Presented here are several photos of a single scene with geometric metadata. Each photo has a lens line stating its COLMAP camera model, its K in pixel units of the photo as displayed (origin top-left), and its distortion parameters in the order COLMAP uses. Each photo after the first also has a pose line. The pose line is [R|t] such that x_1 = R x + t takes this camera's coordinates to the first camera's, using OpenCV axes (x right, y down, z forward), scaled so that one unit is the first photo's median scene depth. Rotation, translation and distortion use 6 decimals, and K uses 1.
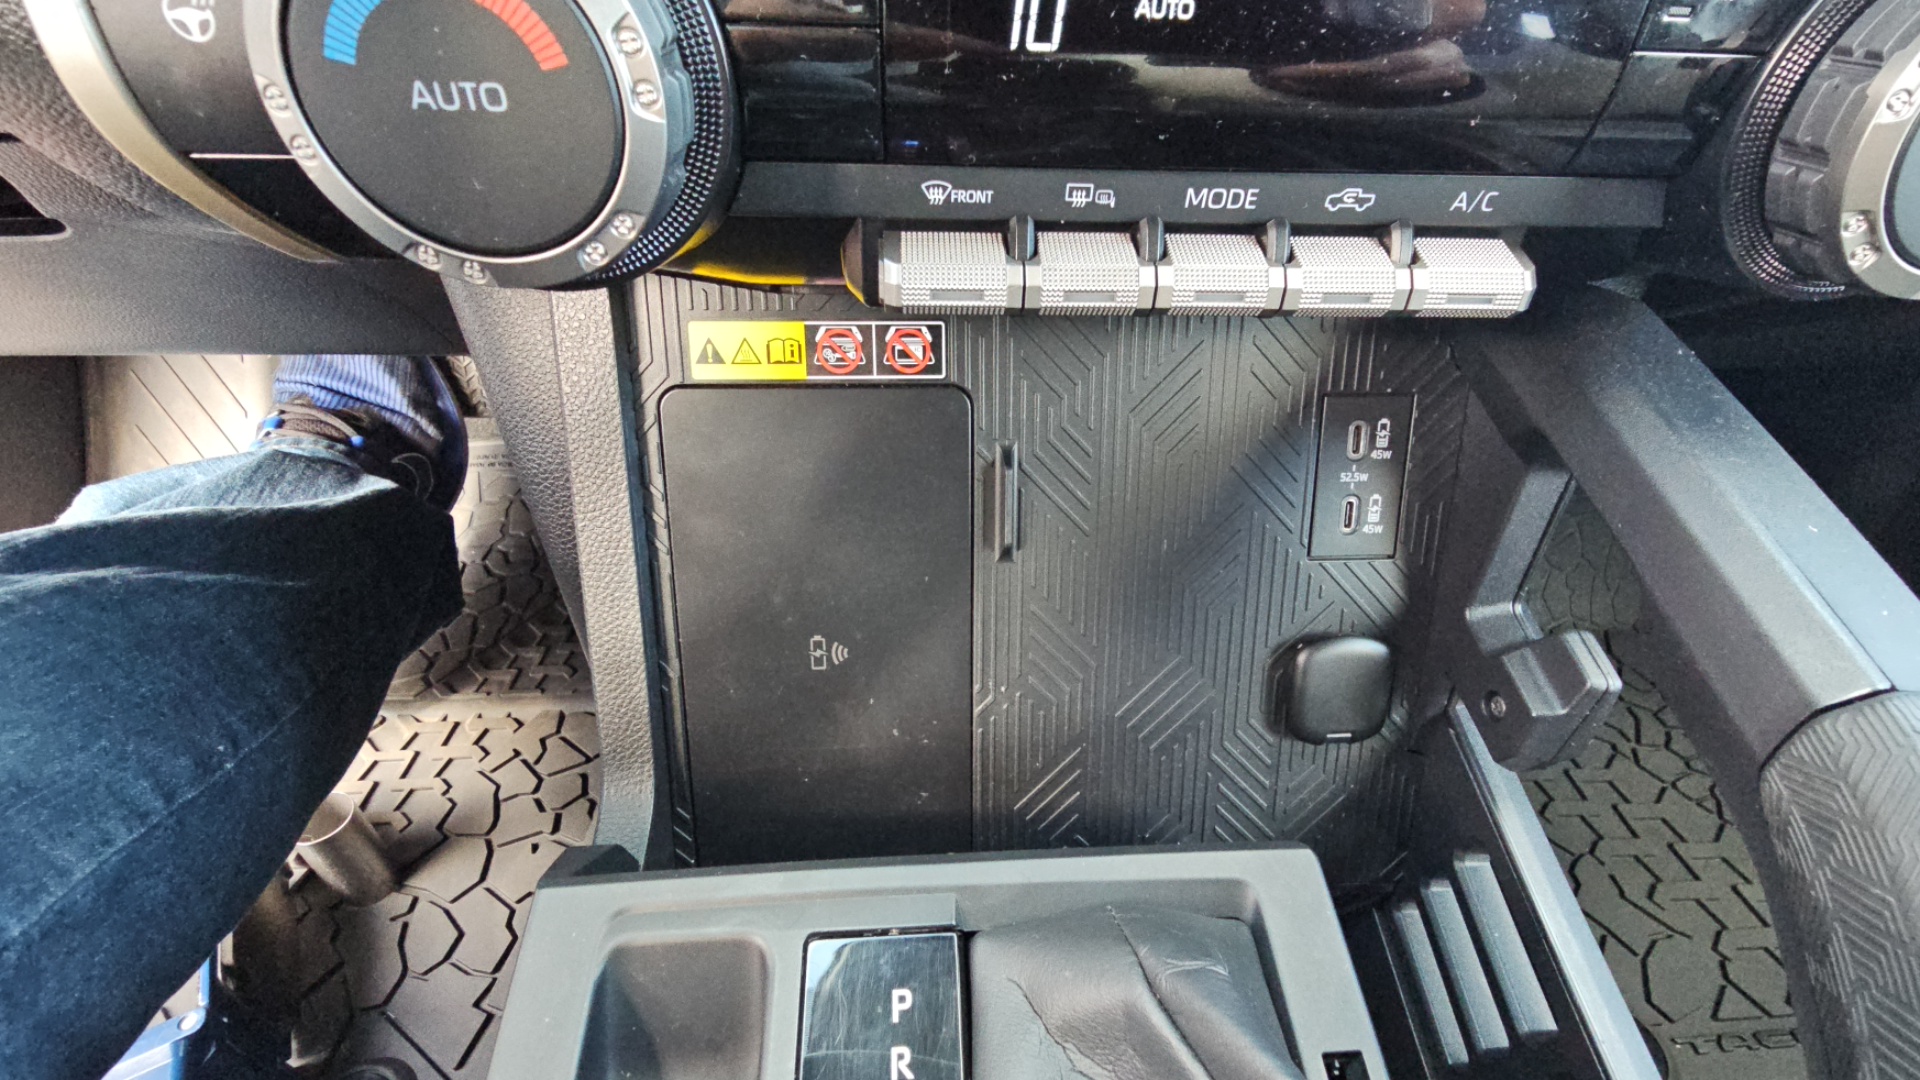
lens RADIAL K [[848.8, 0, 983.2], [0, 848.8, 546.0], [0, 0, 1]] dist [0.006725, -0.006080]
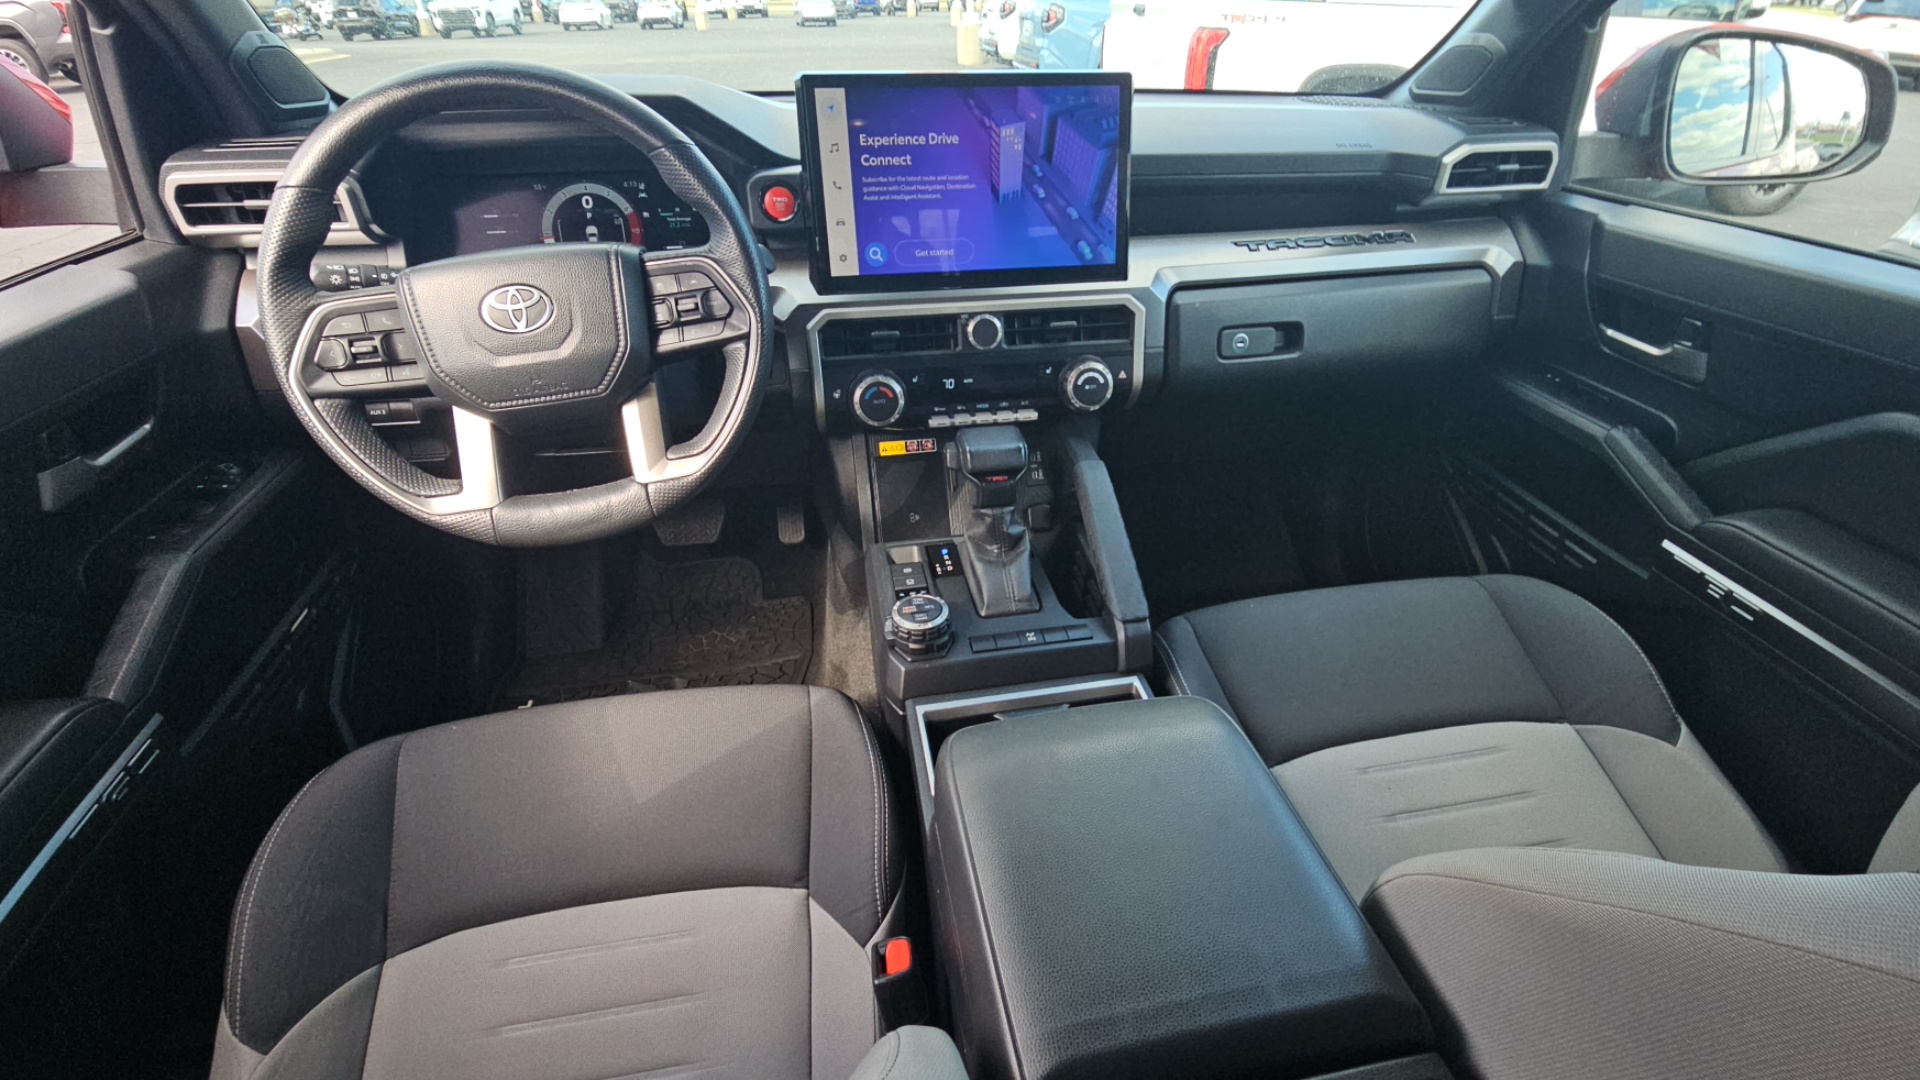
lens RADIAL K [[848.8, 0, 986.1], [0, 848.8, 554.8], [0, 0, 1]] dist [0.006725, -0.006080]
pose [[0.990375, -0.106498, 0.088401, -0.234380], [0.126115, 0.957506, -0.259378, 1.470753], [-0.057022, 0.268030, 0.961721, -3.064753]]
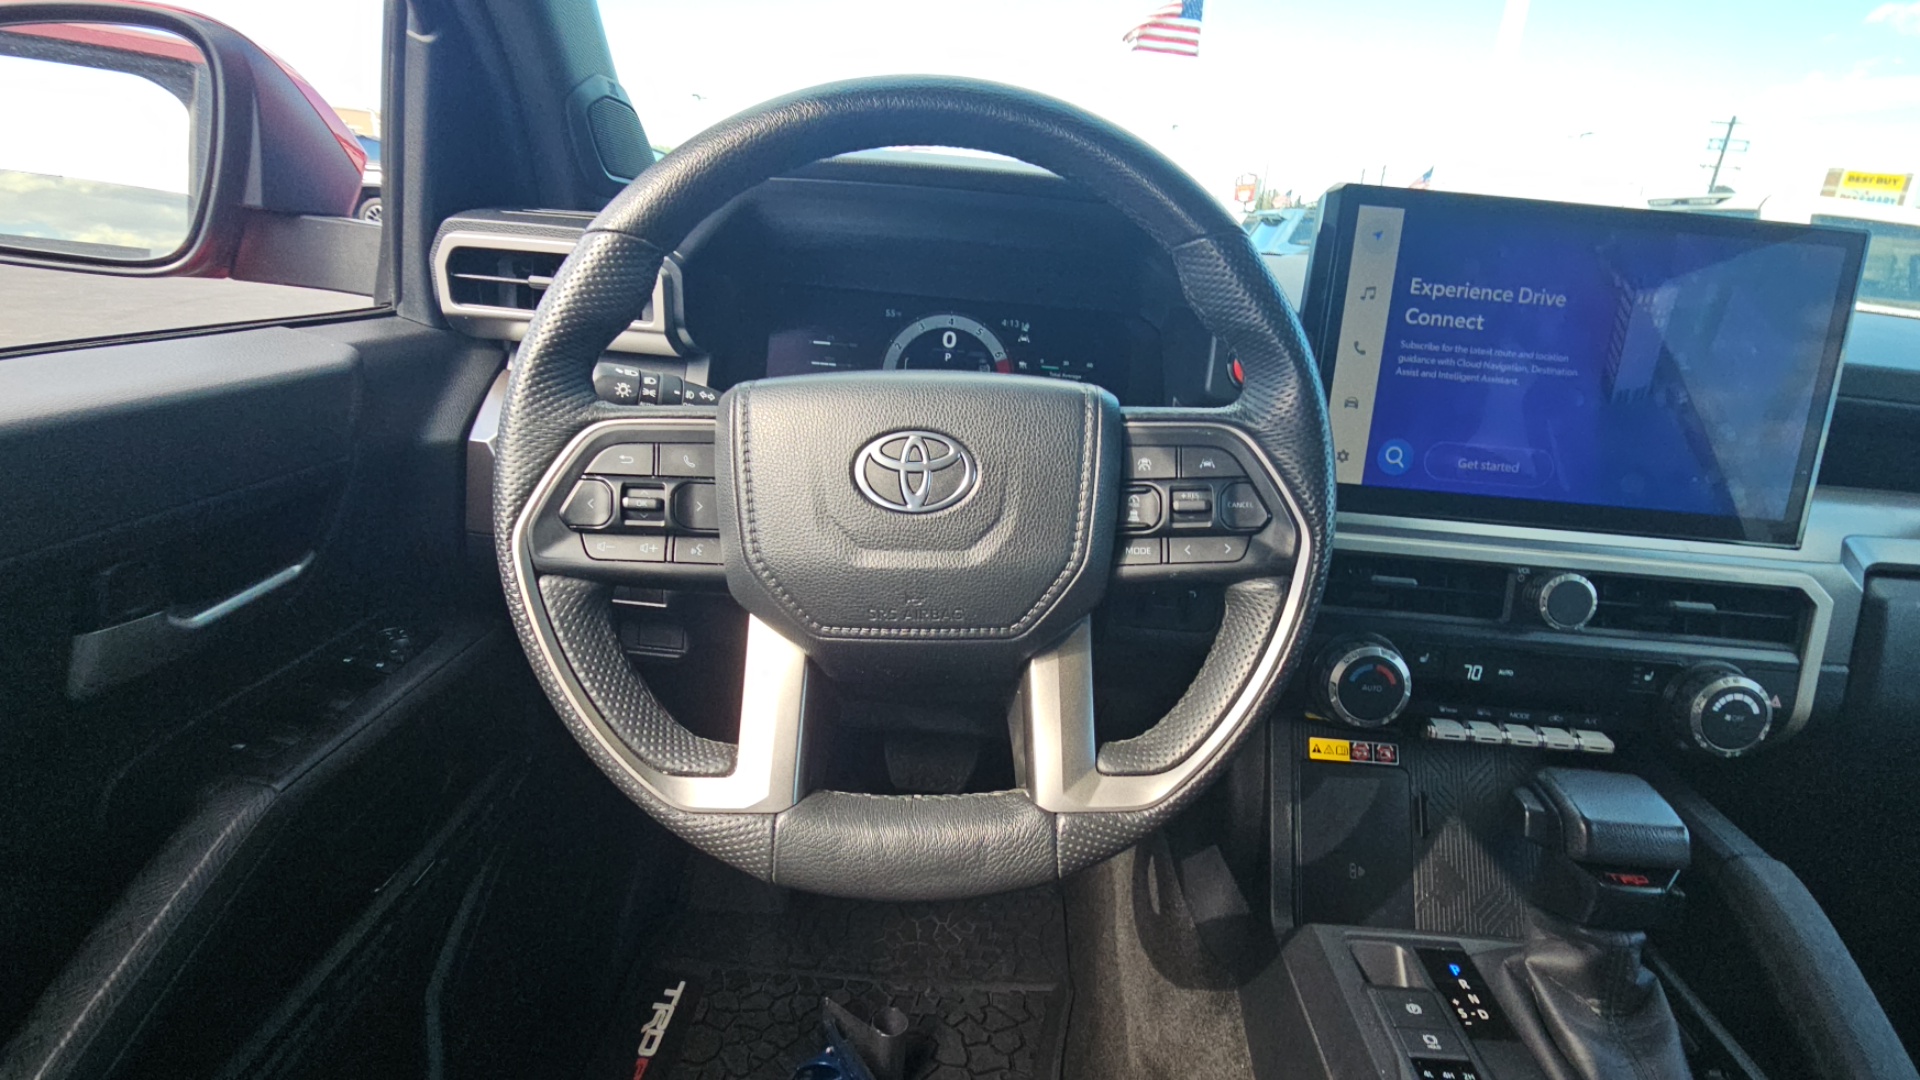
lens RADIAL K [[848.8, 0, 983.5], [0, 848.8, 560.1], [0, 0, 1]] dist [0.006725, -0.006080]
pose [[0.996271, 0.060731, -0.061289, -1.230345], [-0.082353, 0.881233, -0.465454, 0.598137], [0.025743, 0.468765, 0.882948, -1.742903]]
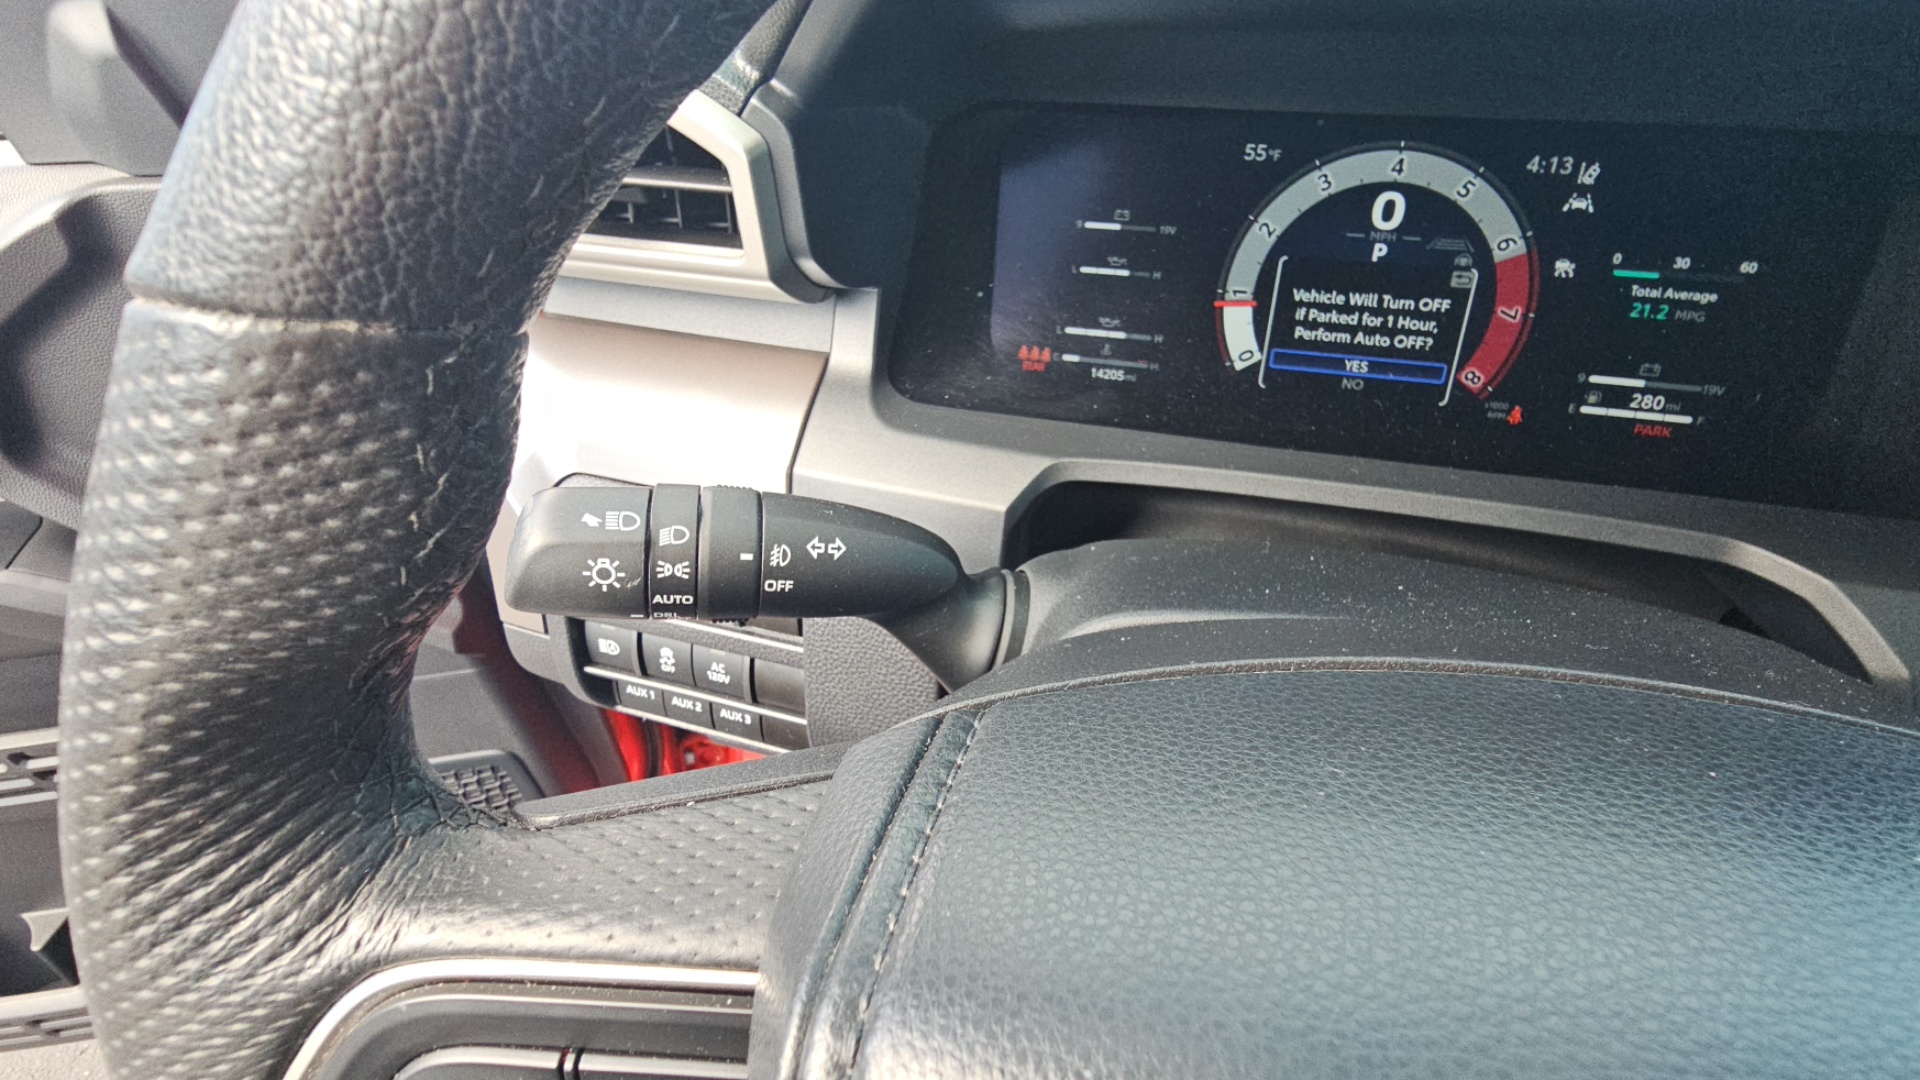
lens RADIAL K [[848.8, 0, 983.3], [0, 848.8, 549.2], [0, 0, 1]] dist [0.006725, -0.006080]
pose [[0.941096, 0.151999, -0.302051, -1.681601], [-0.205306, 0.966627, -0.153240, -0.585165], [0.268678, 0.206226, 0.940895, -0.814086]]
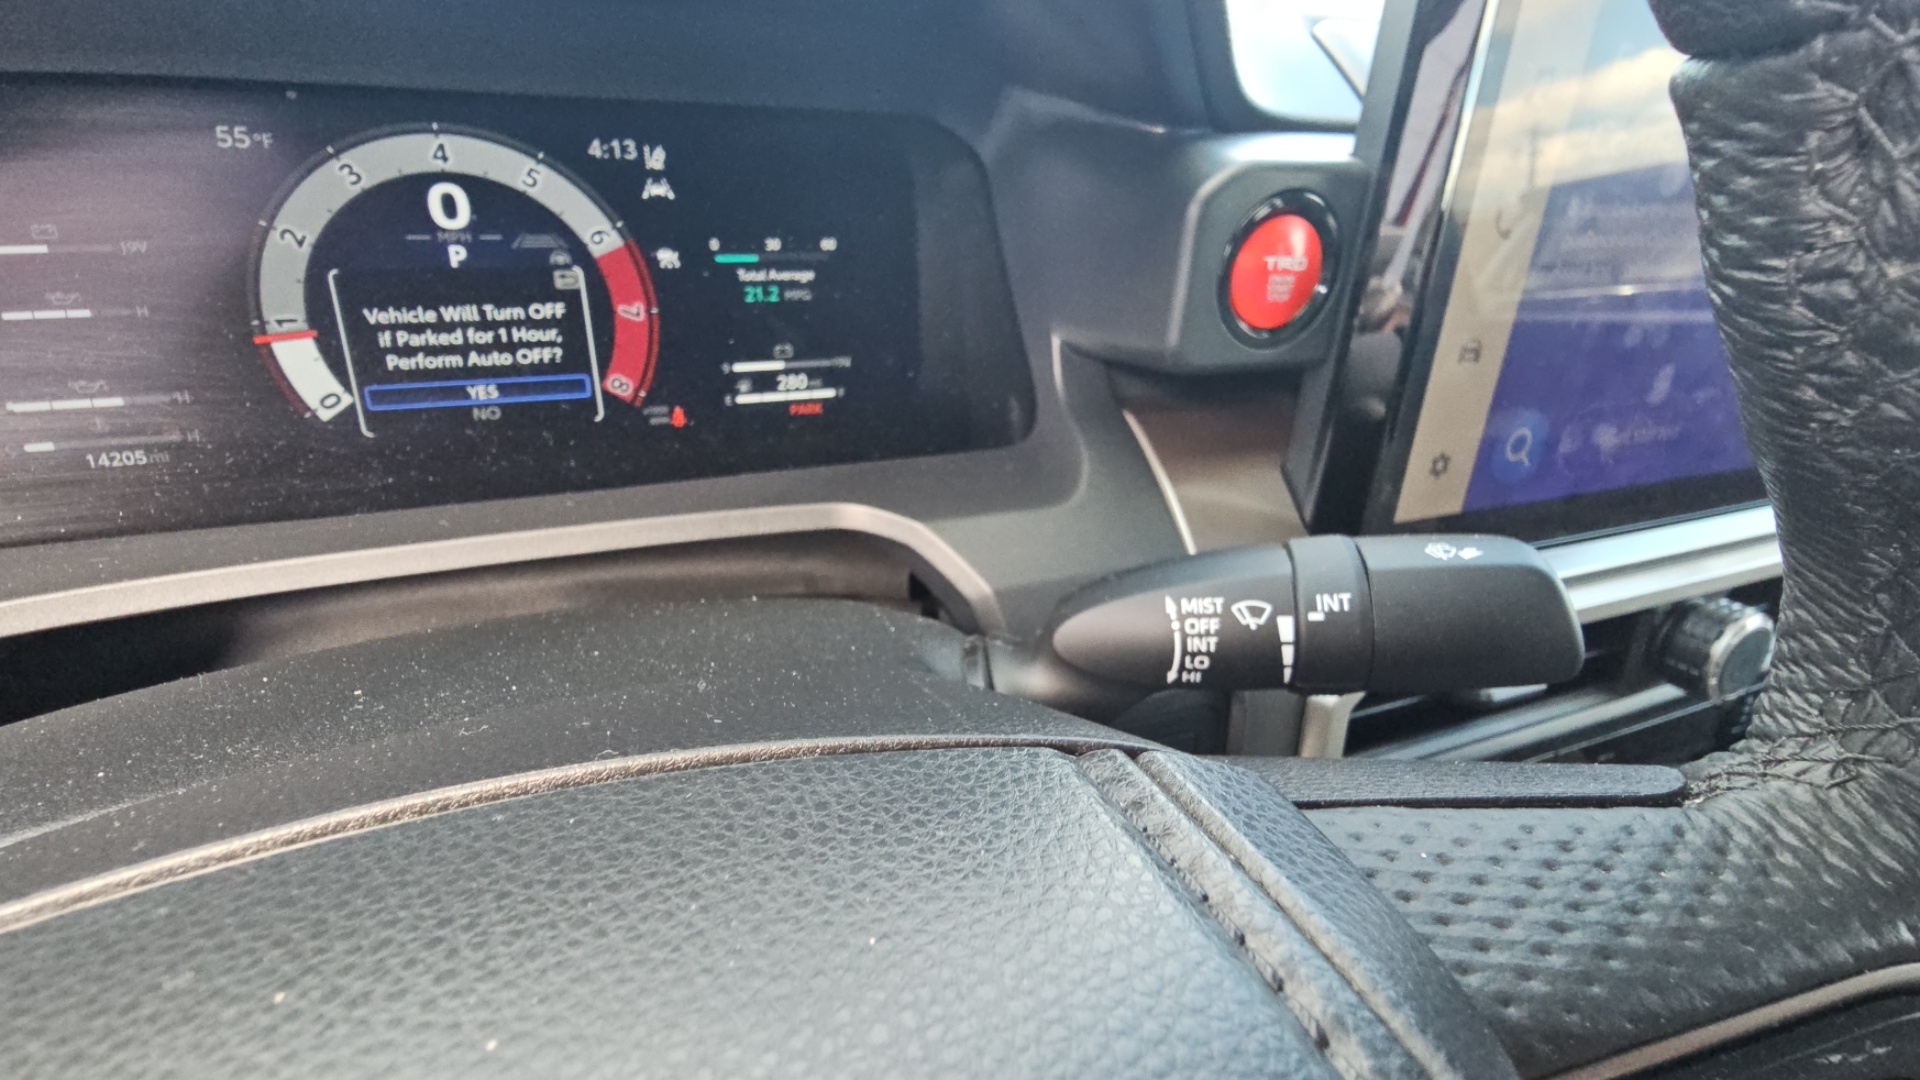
lens RADIAL K [[848.8, 0, 973.4], [0, 848.8, 553.4], [0, 0, 1]] dist [0.006725, -0.006080]
pose [[0.949250, -0.135272, 0.283947, -1.303905], [0.192726, 0.963611, -0.185230, -0.655095], [-0.248558, 0.230554, 0.940778, -0.616012]]
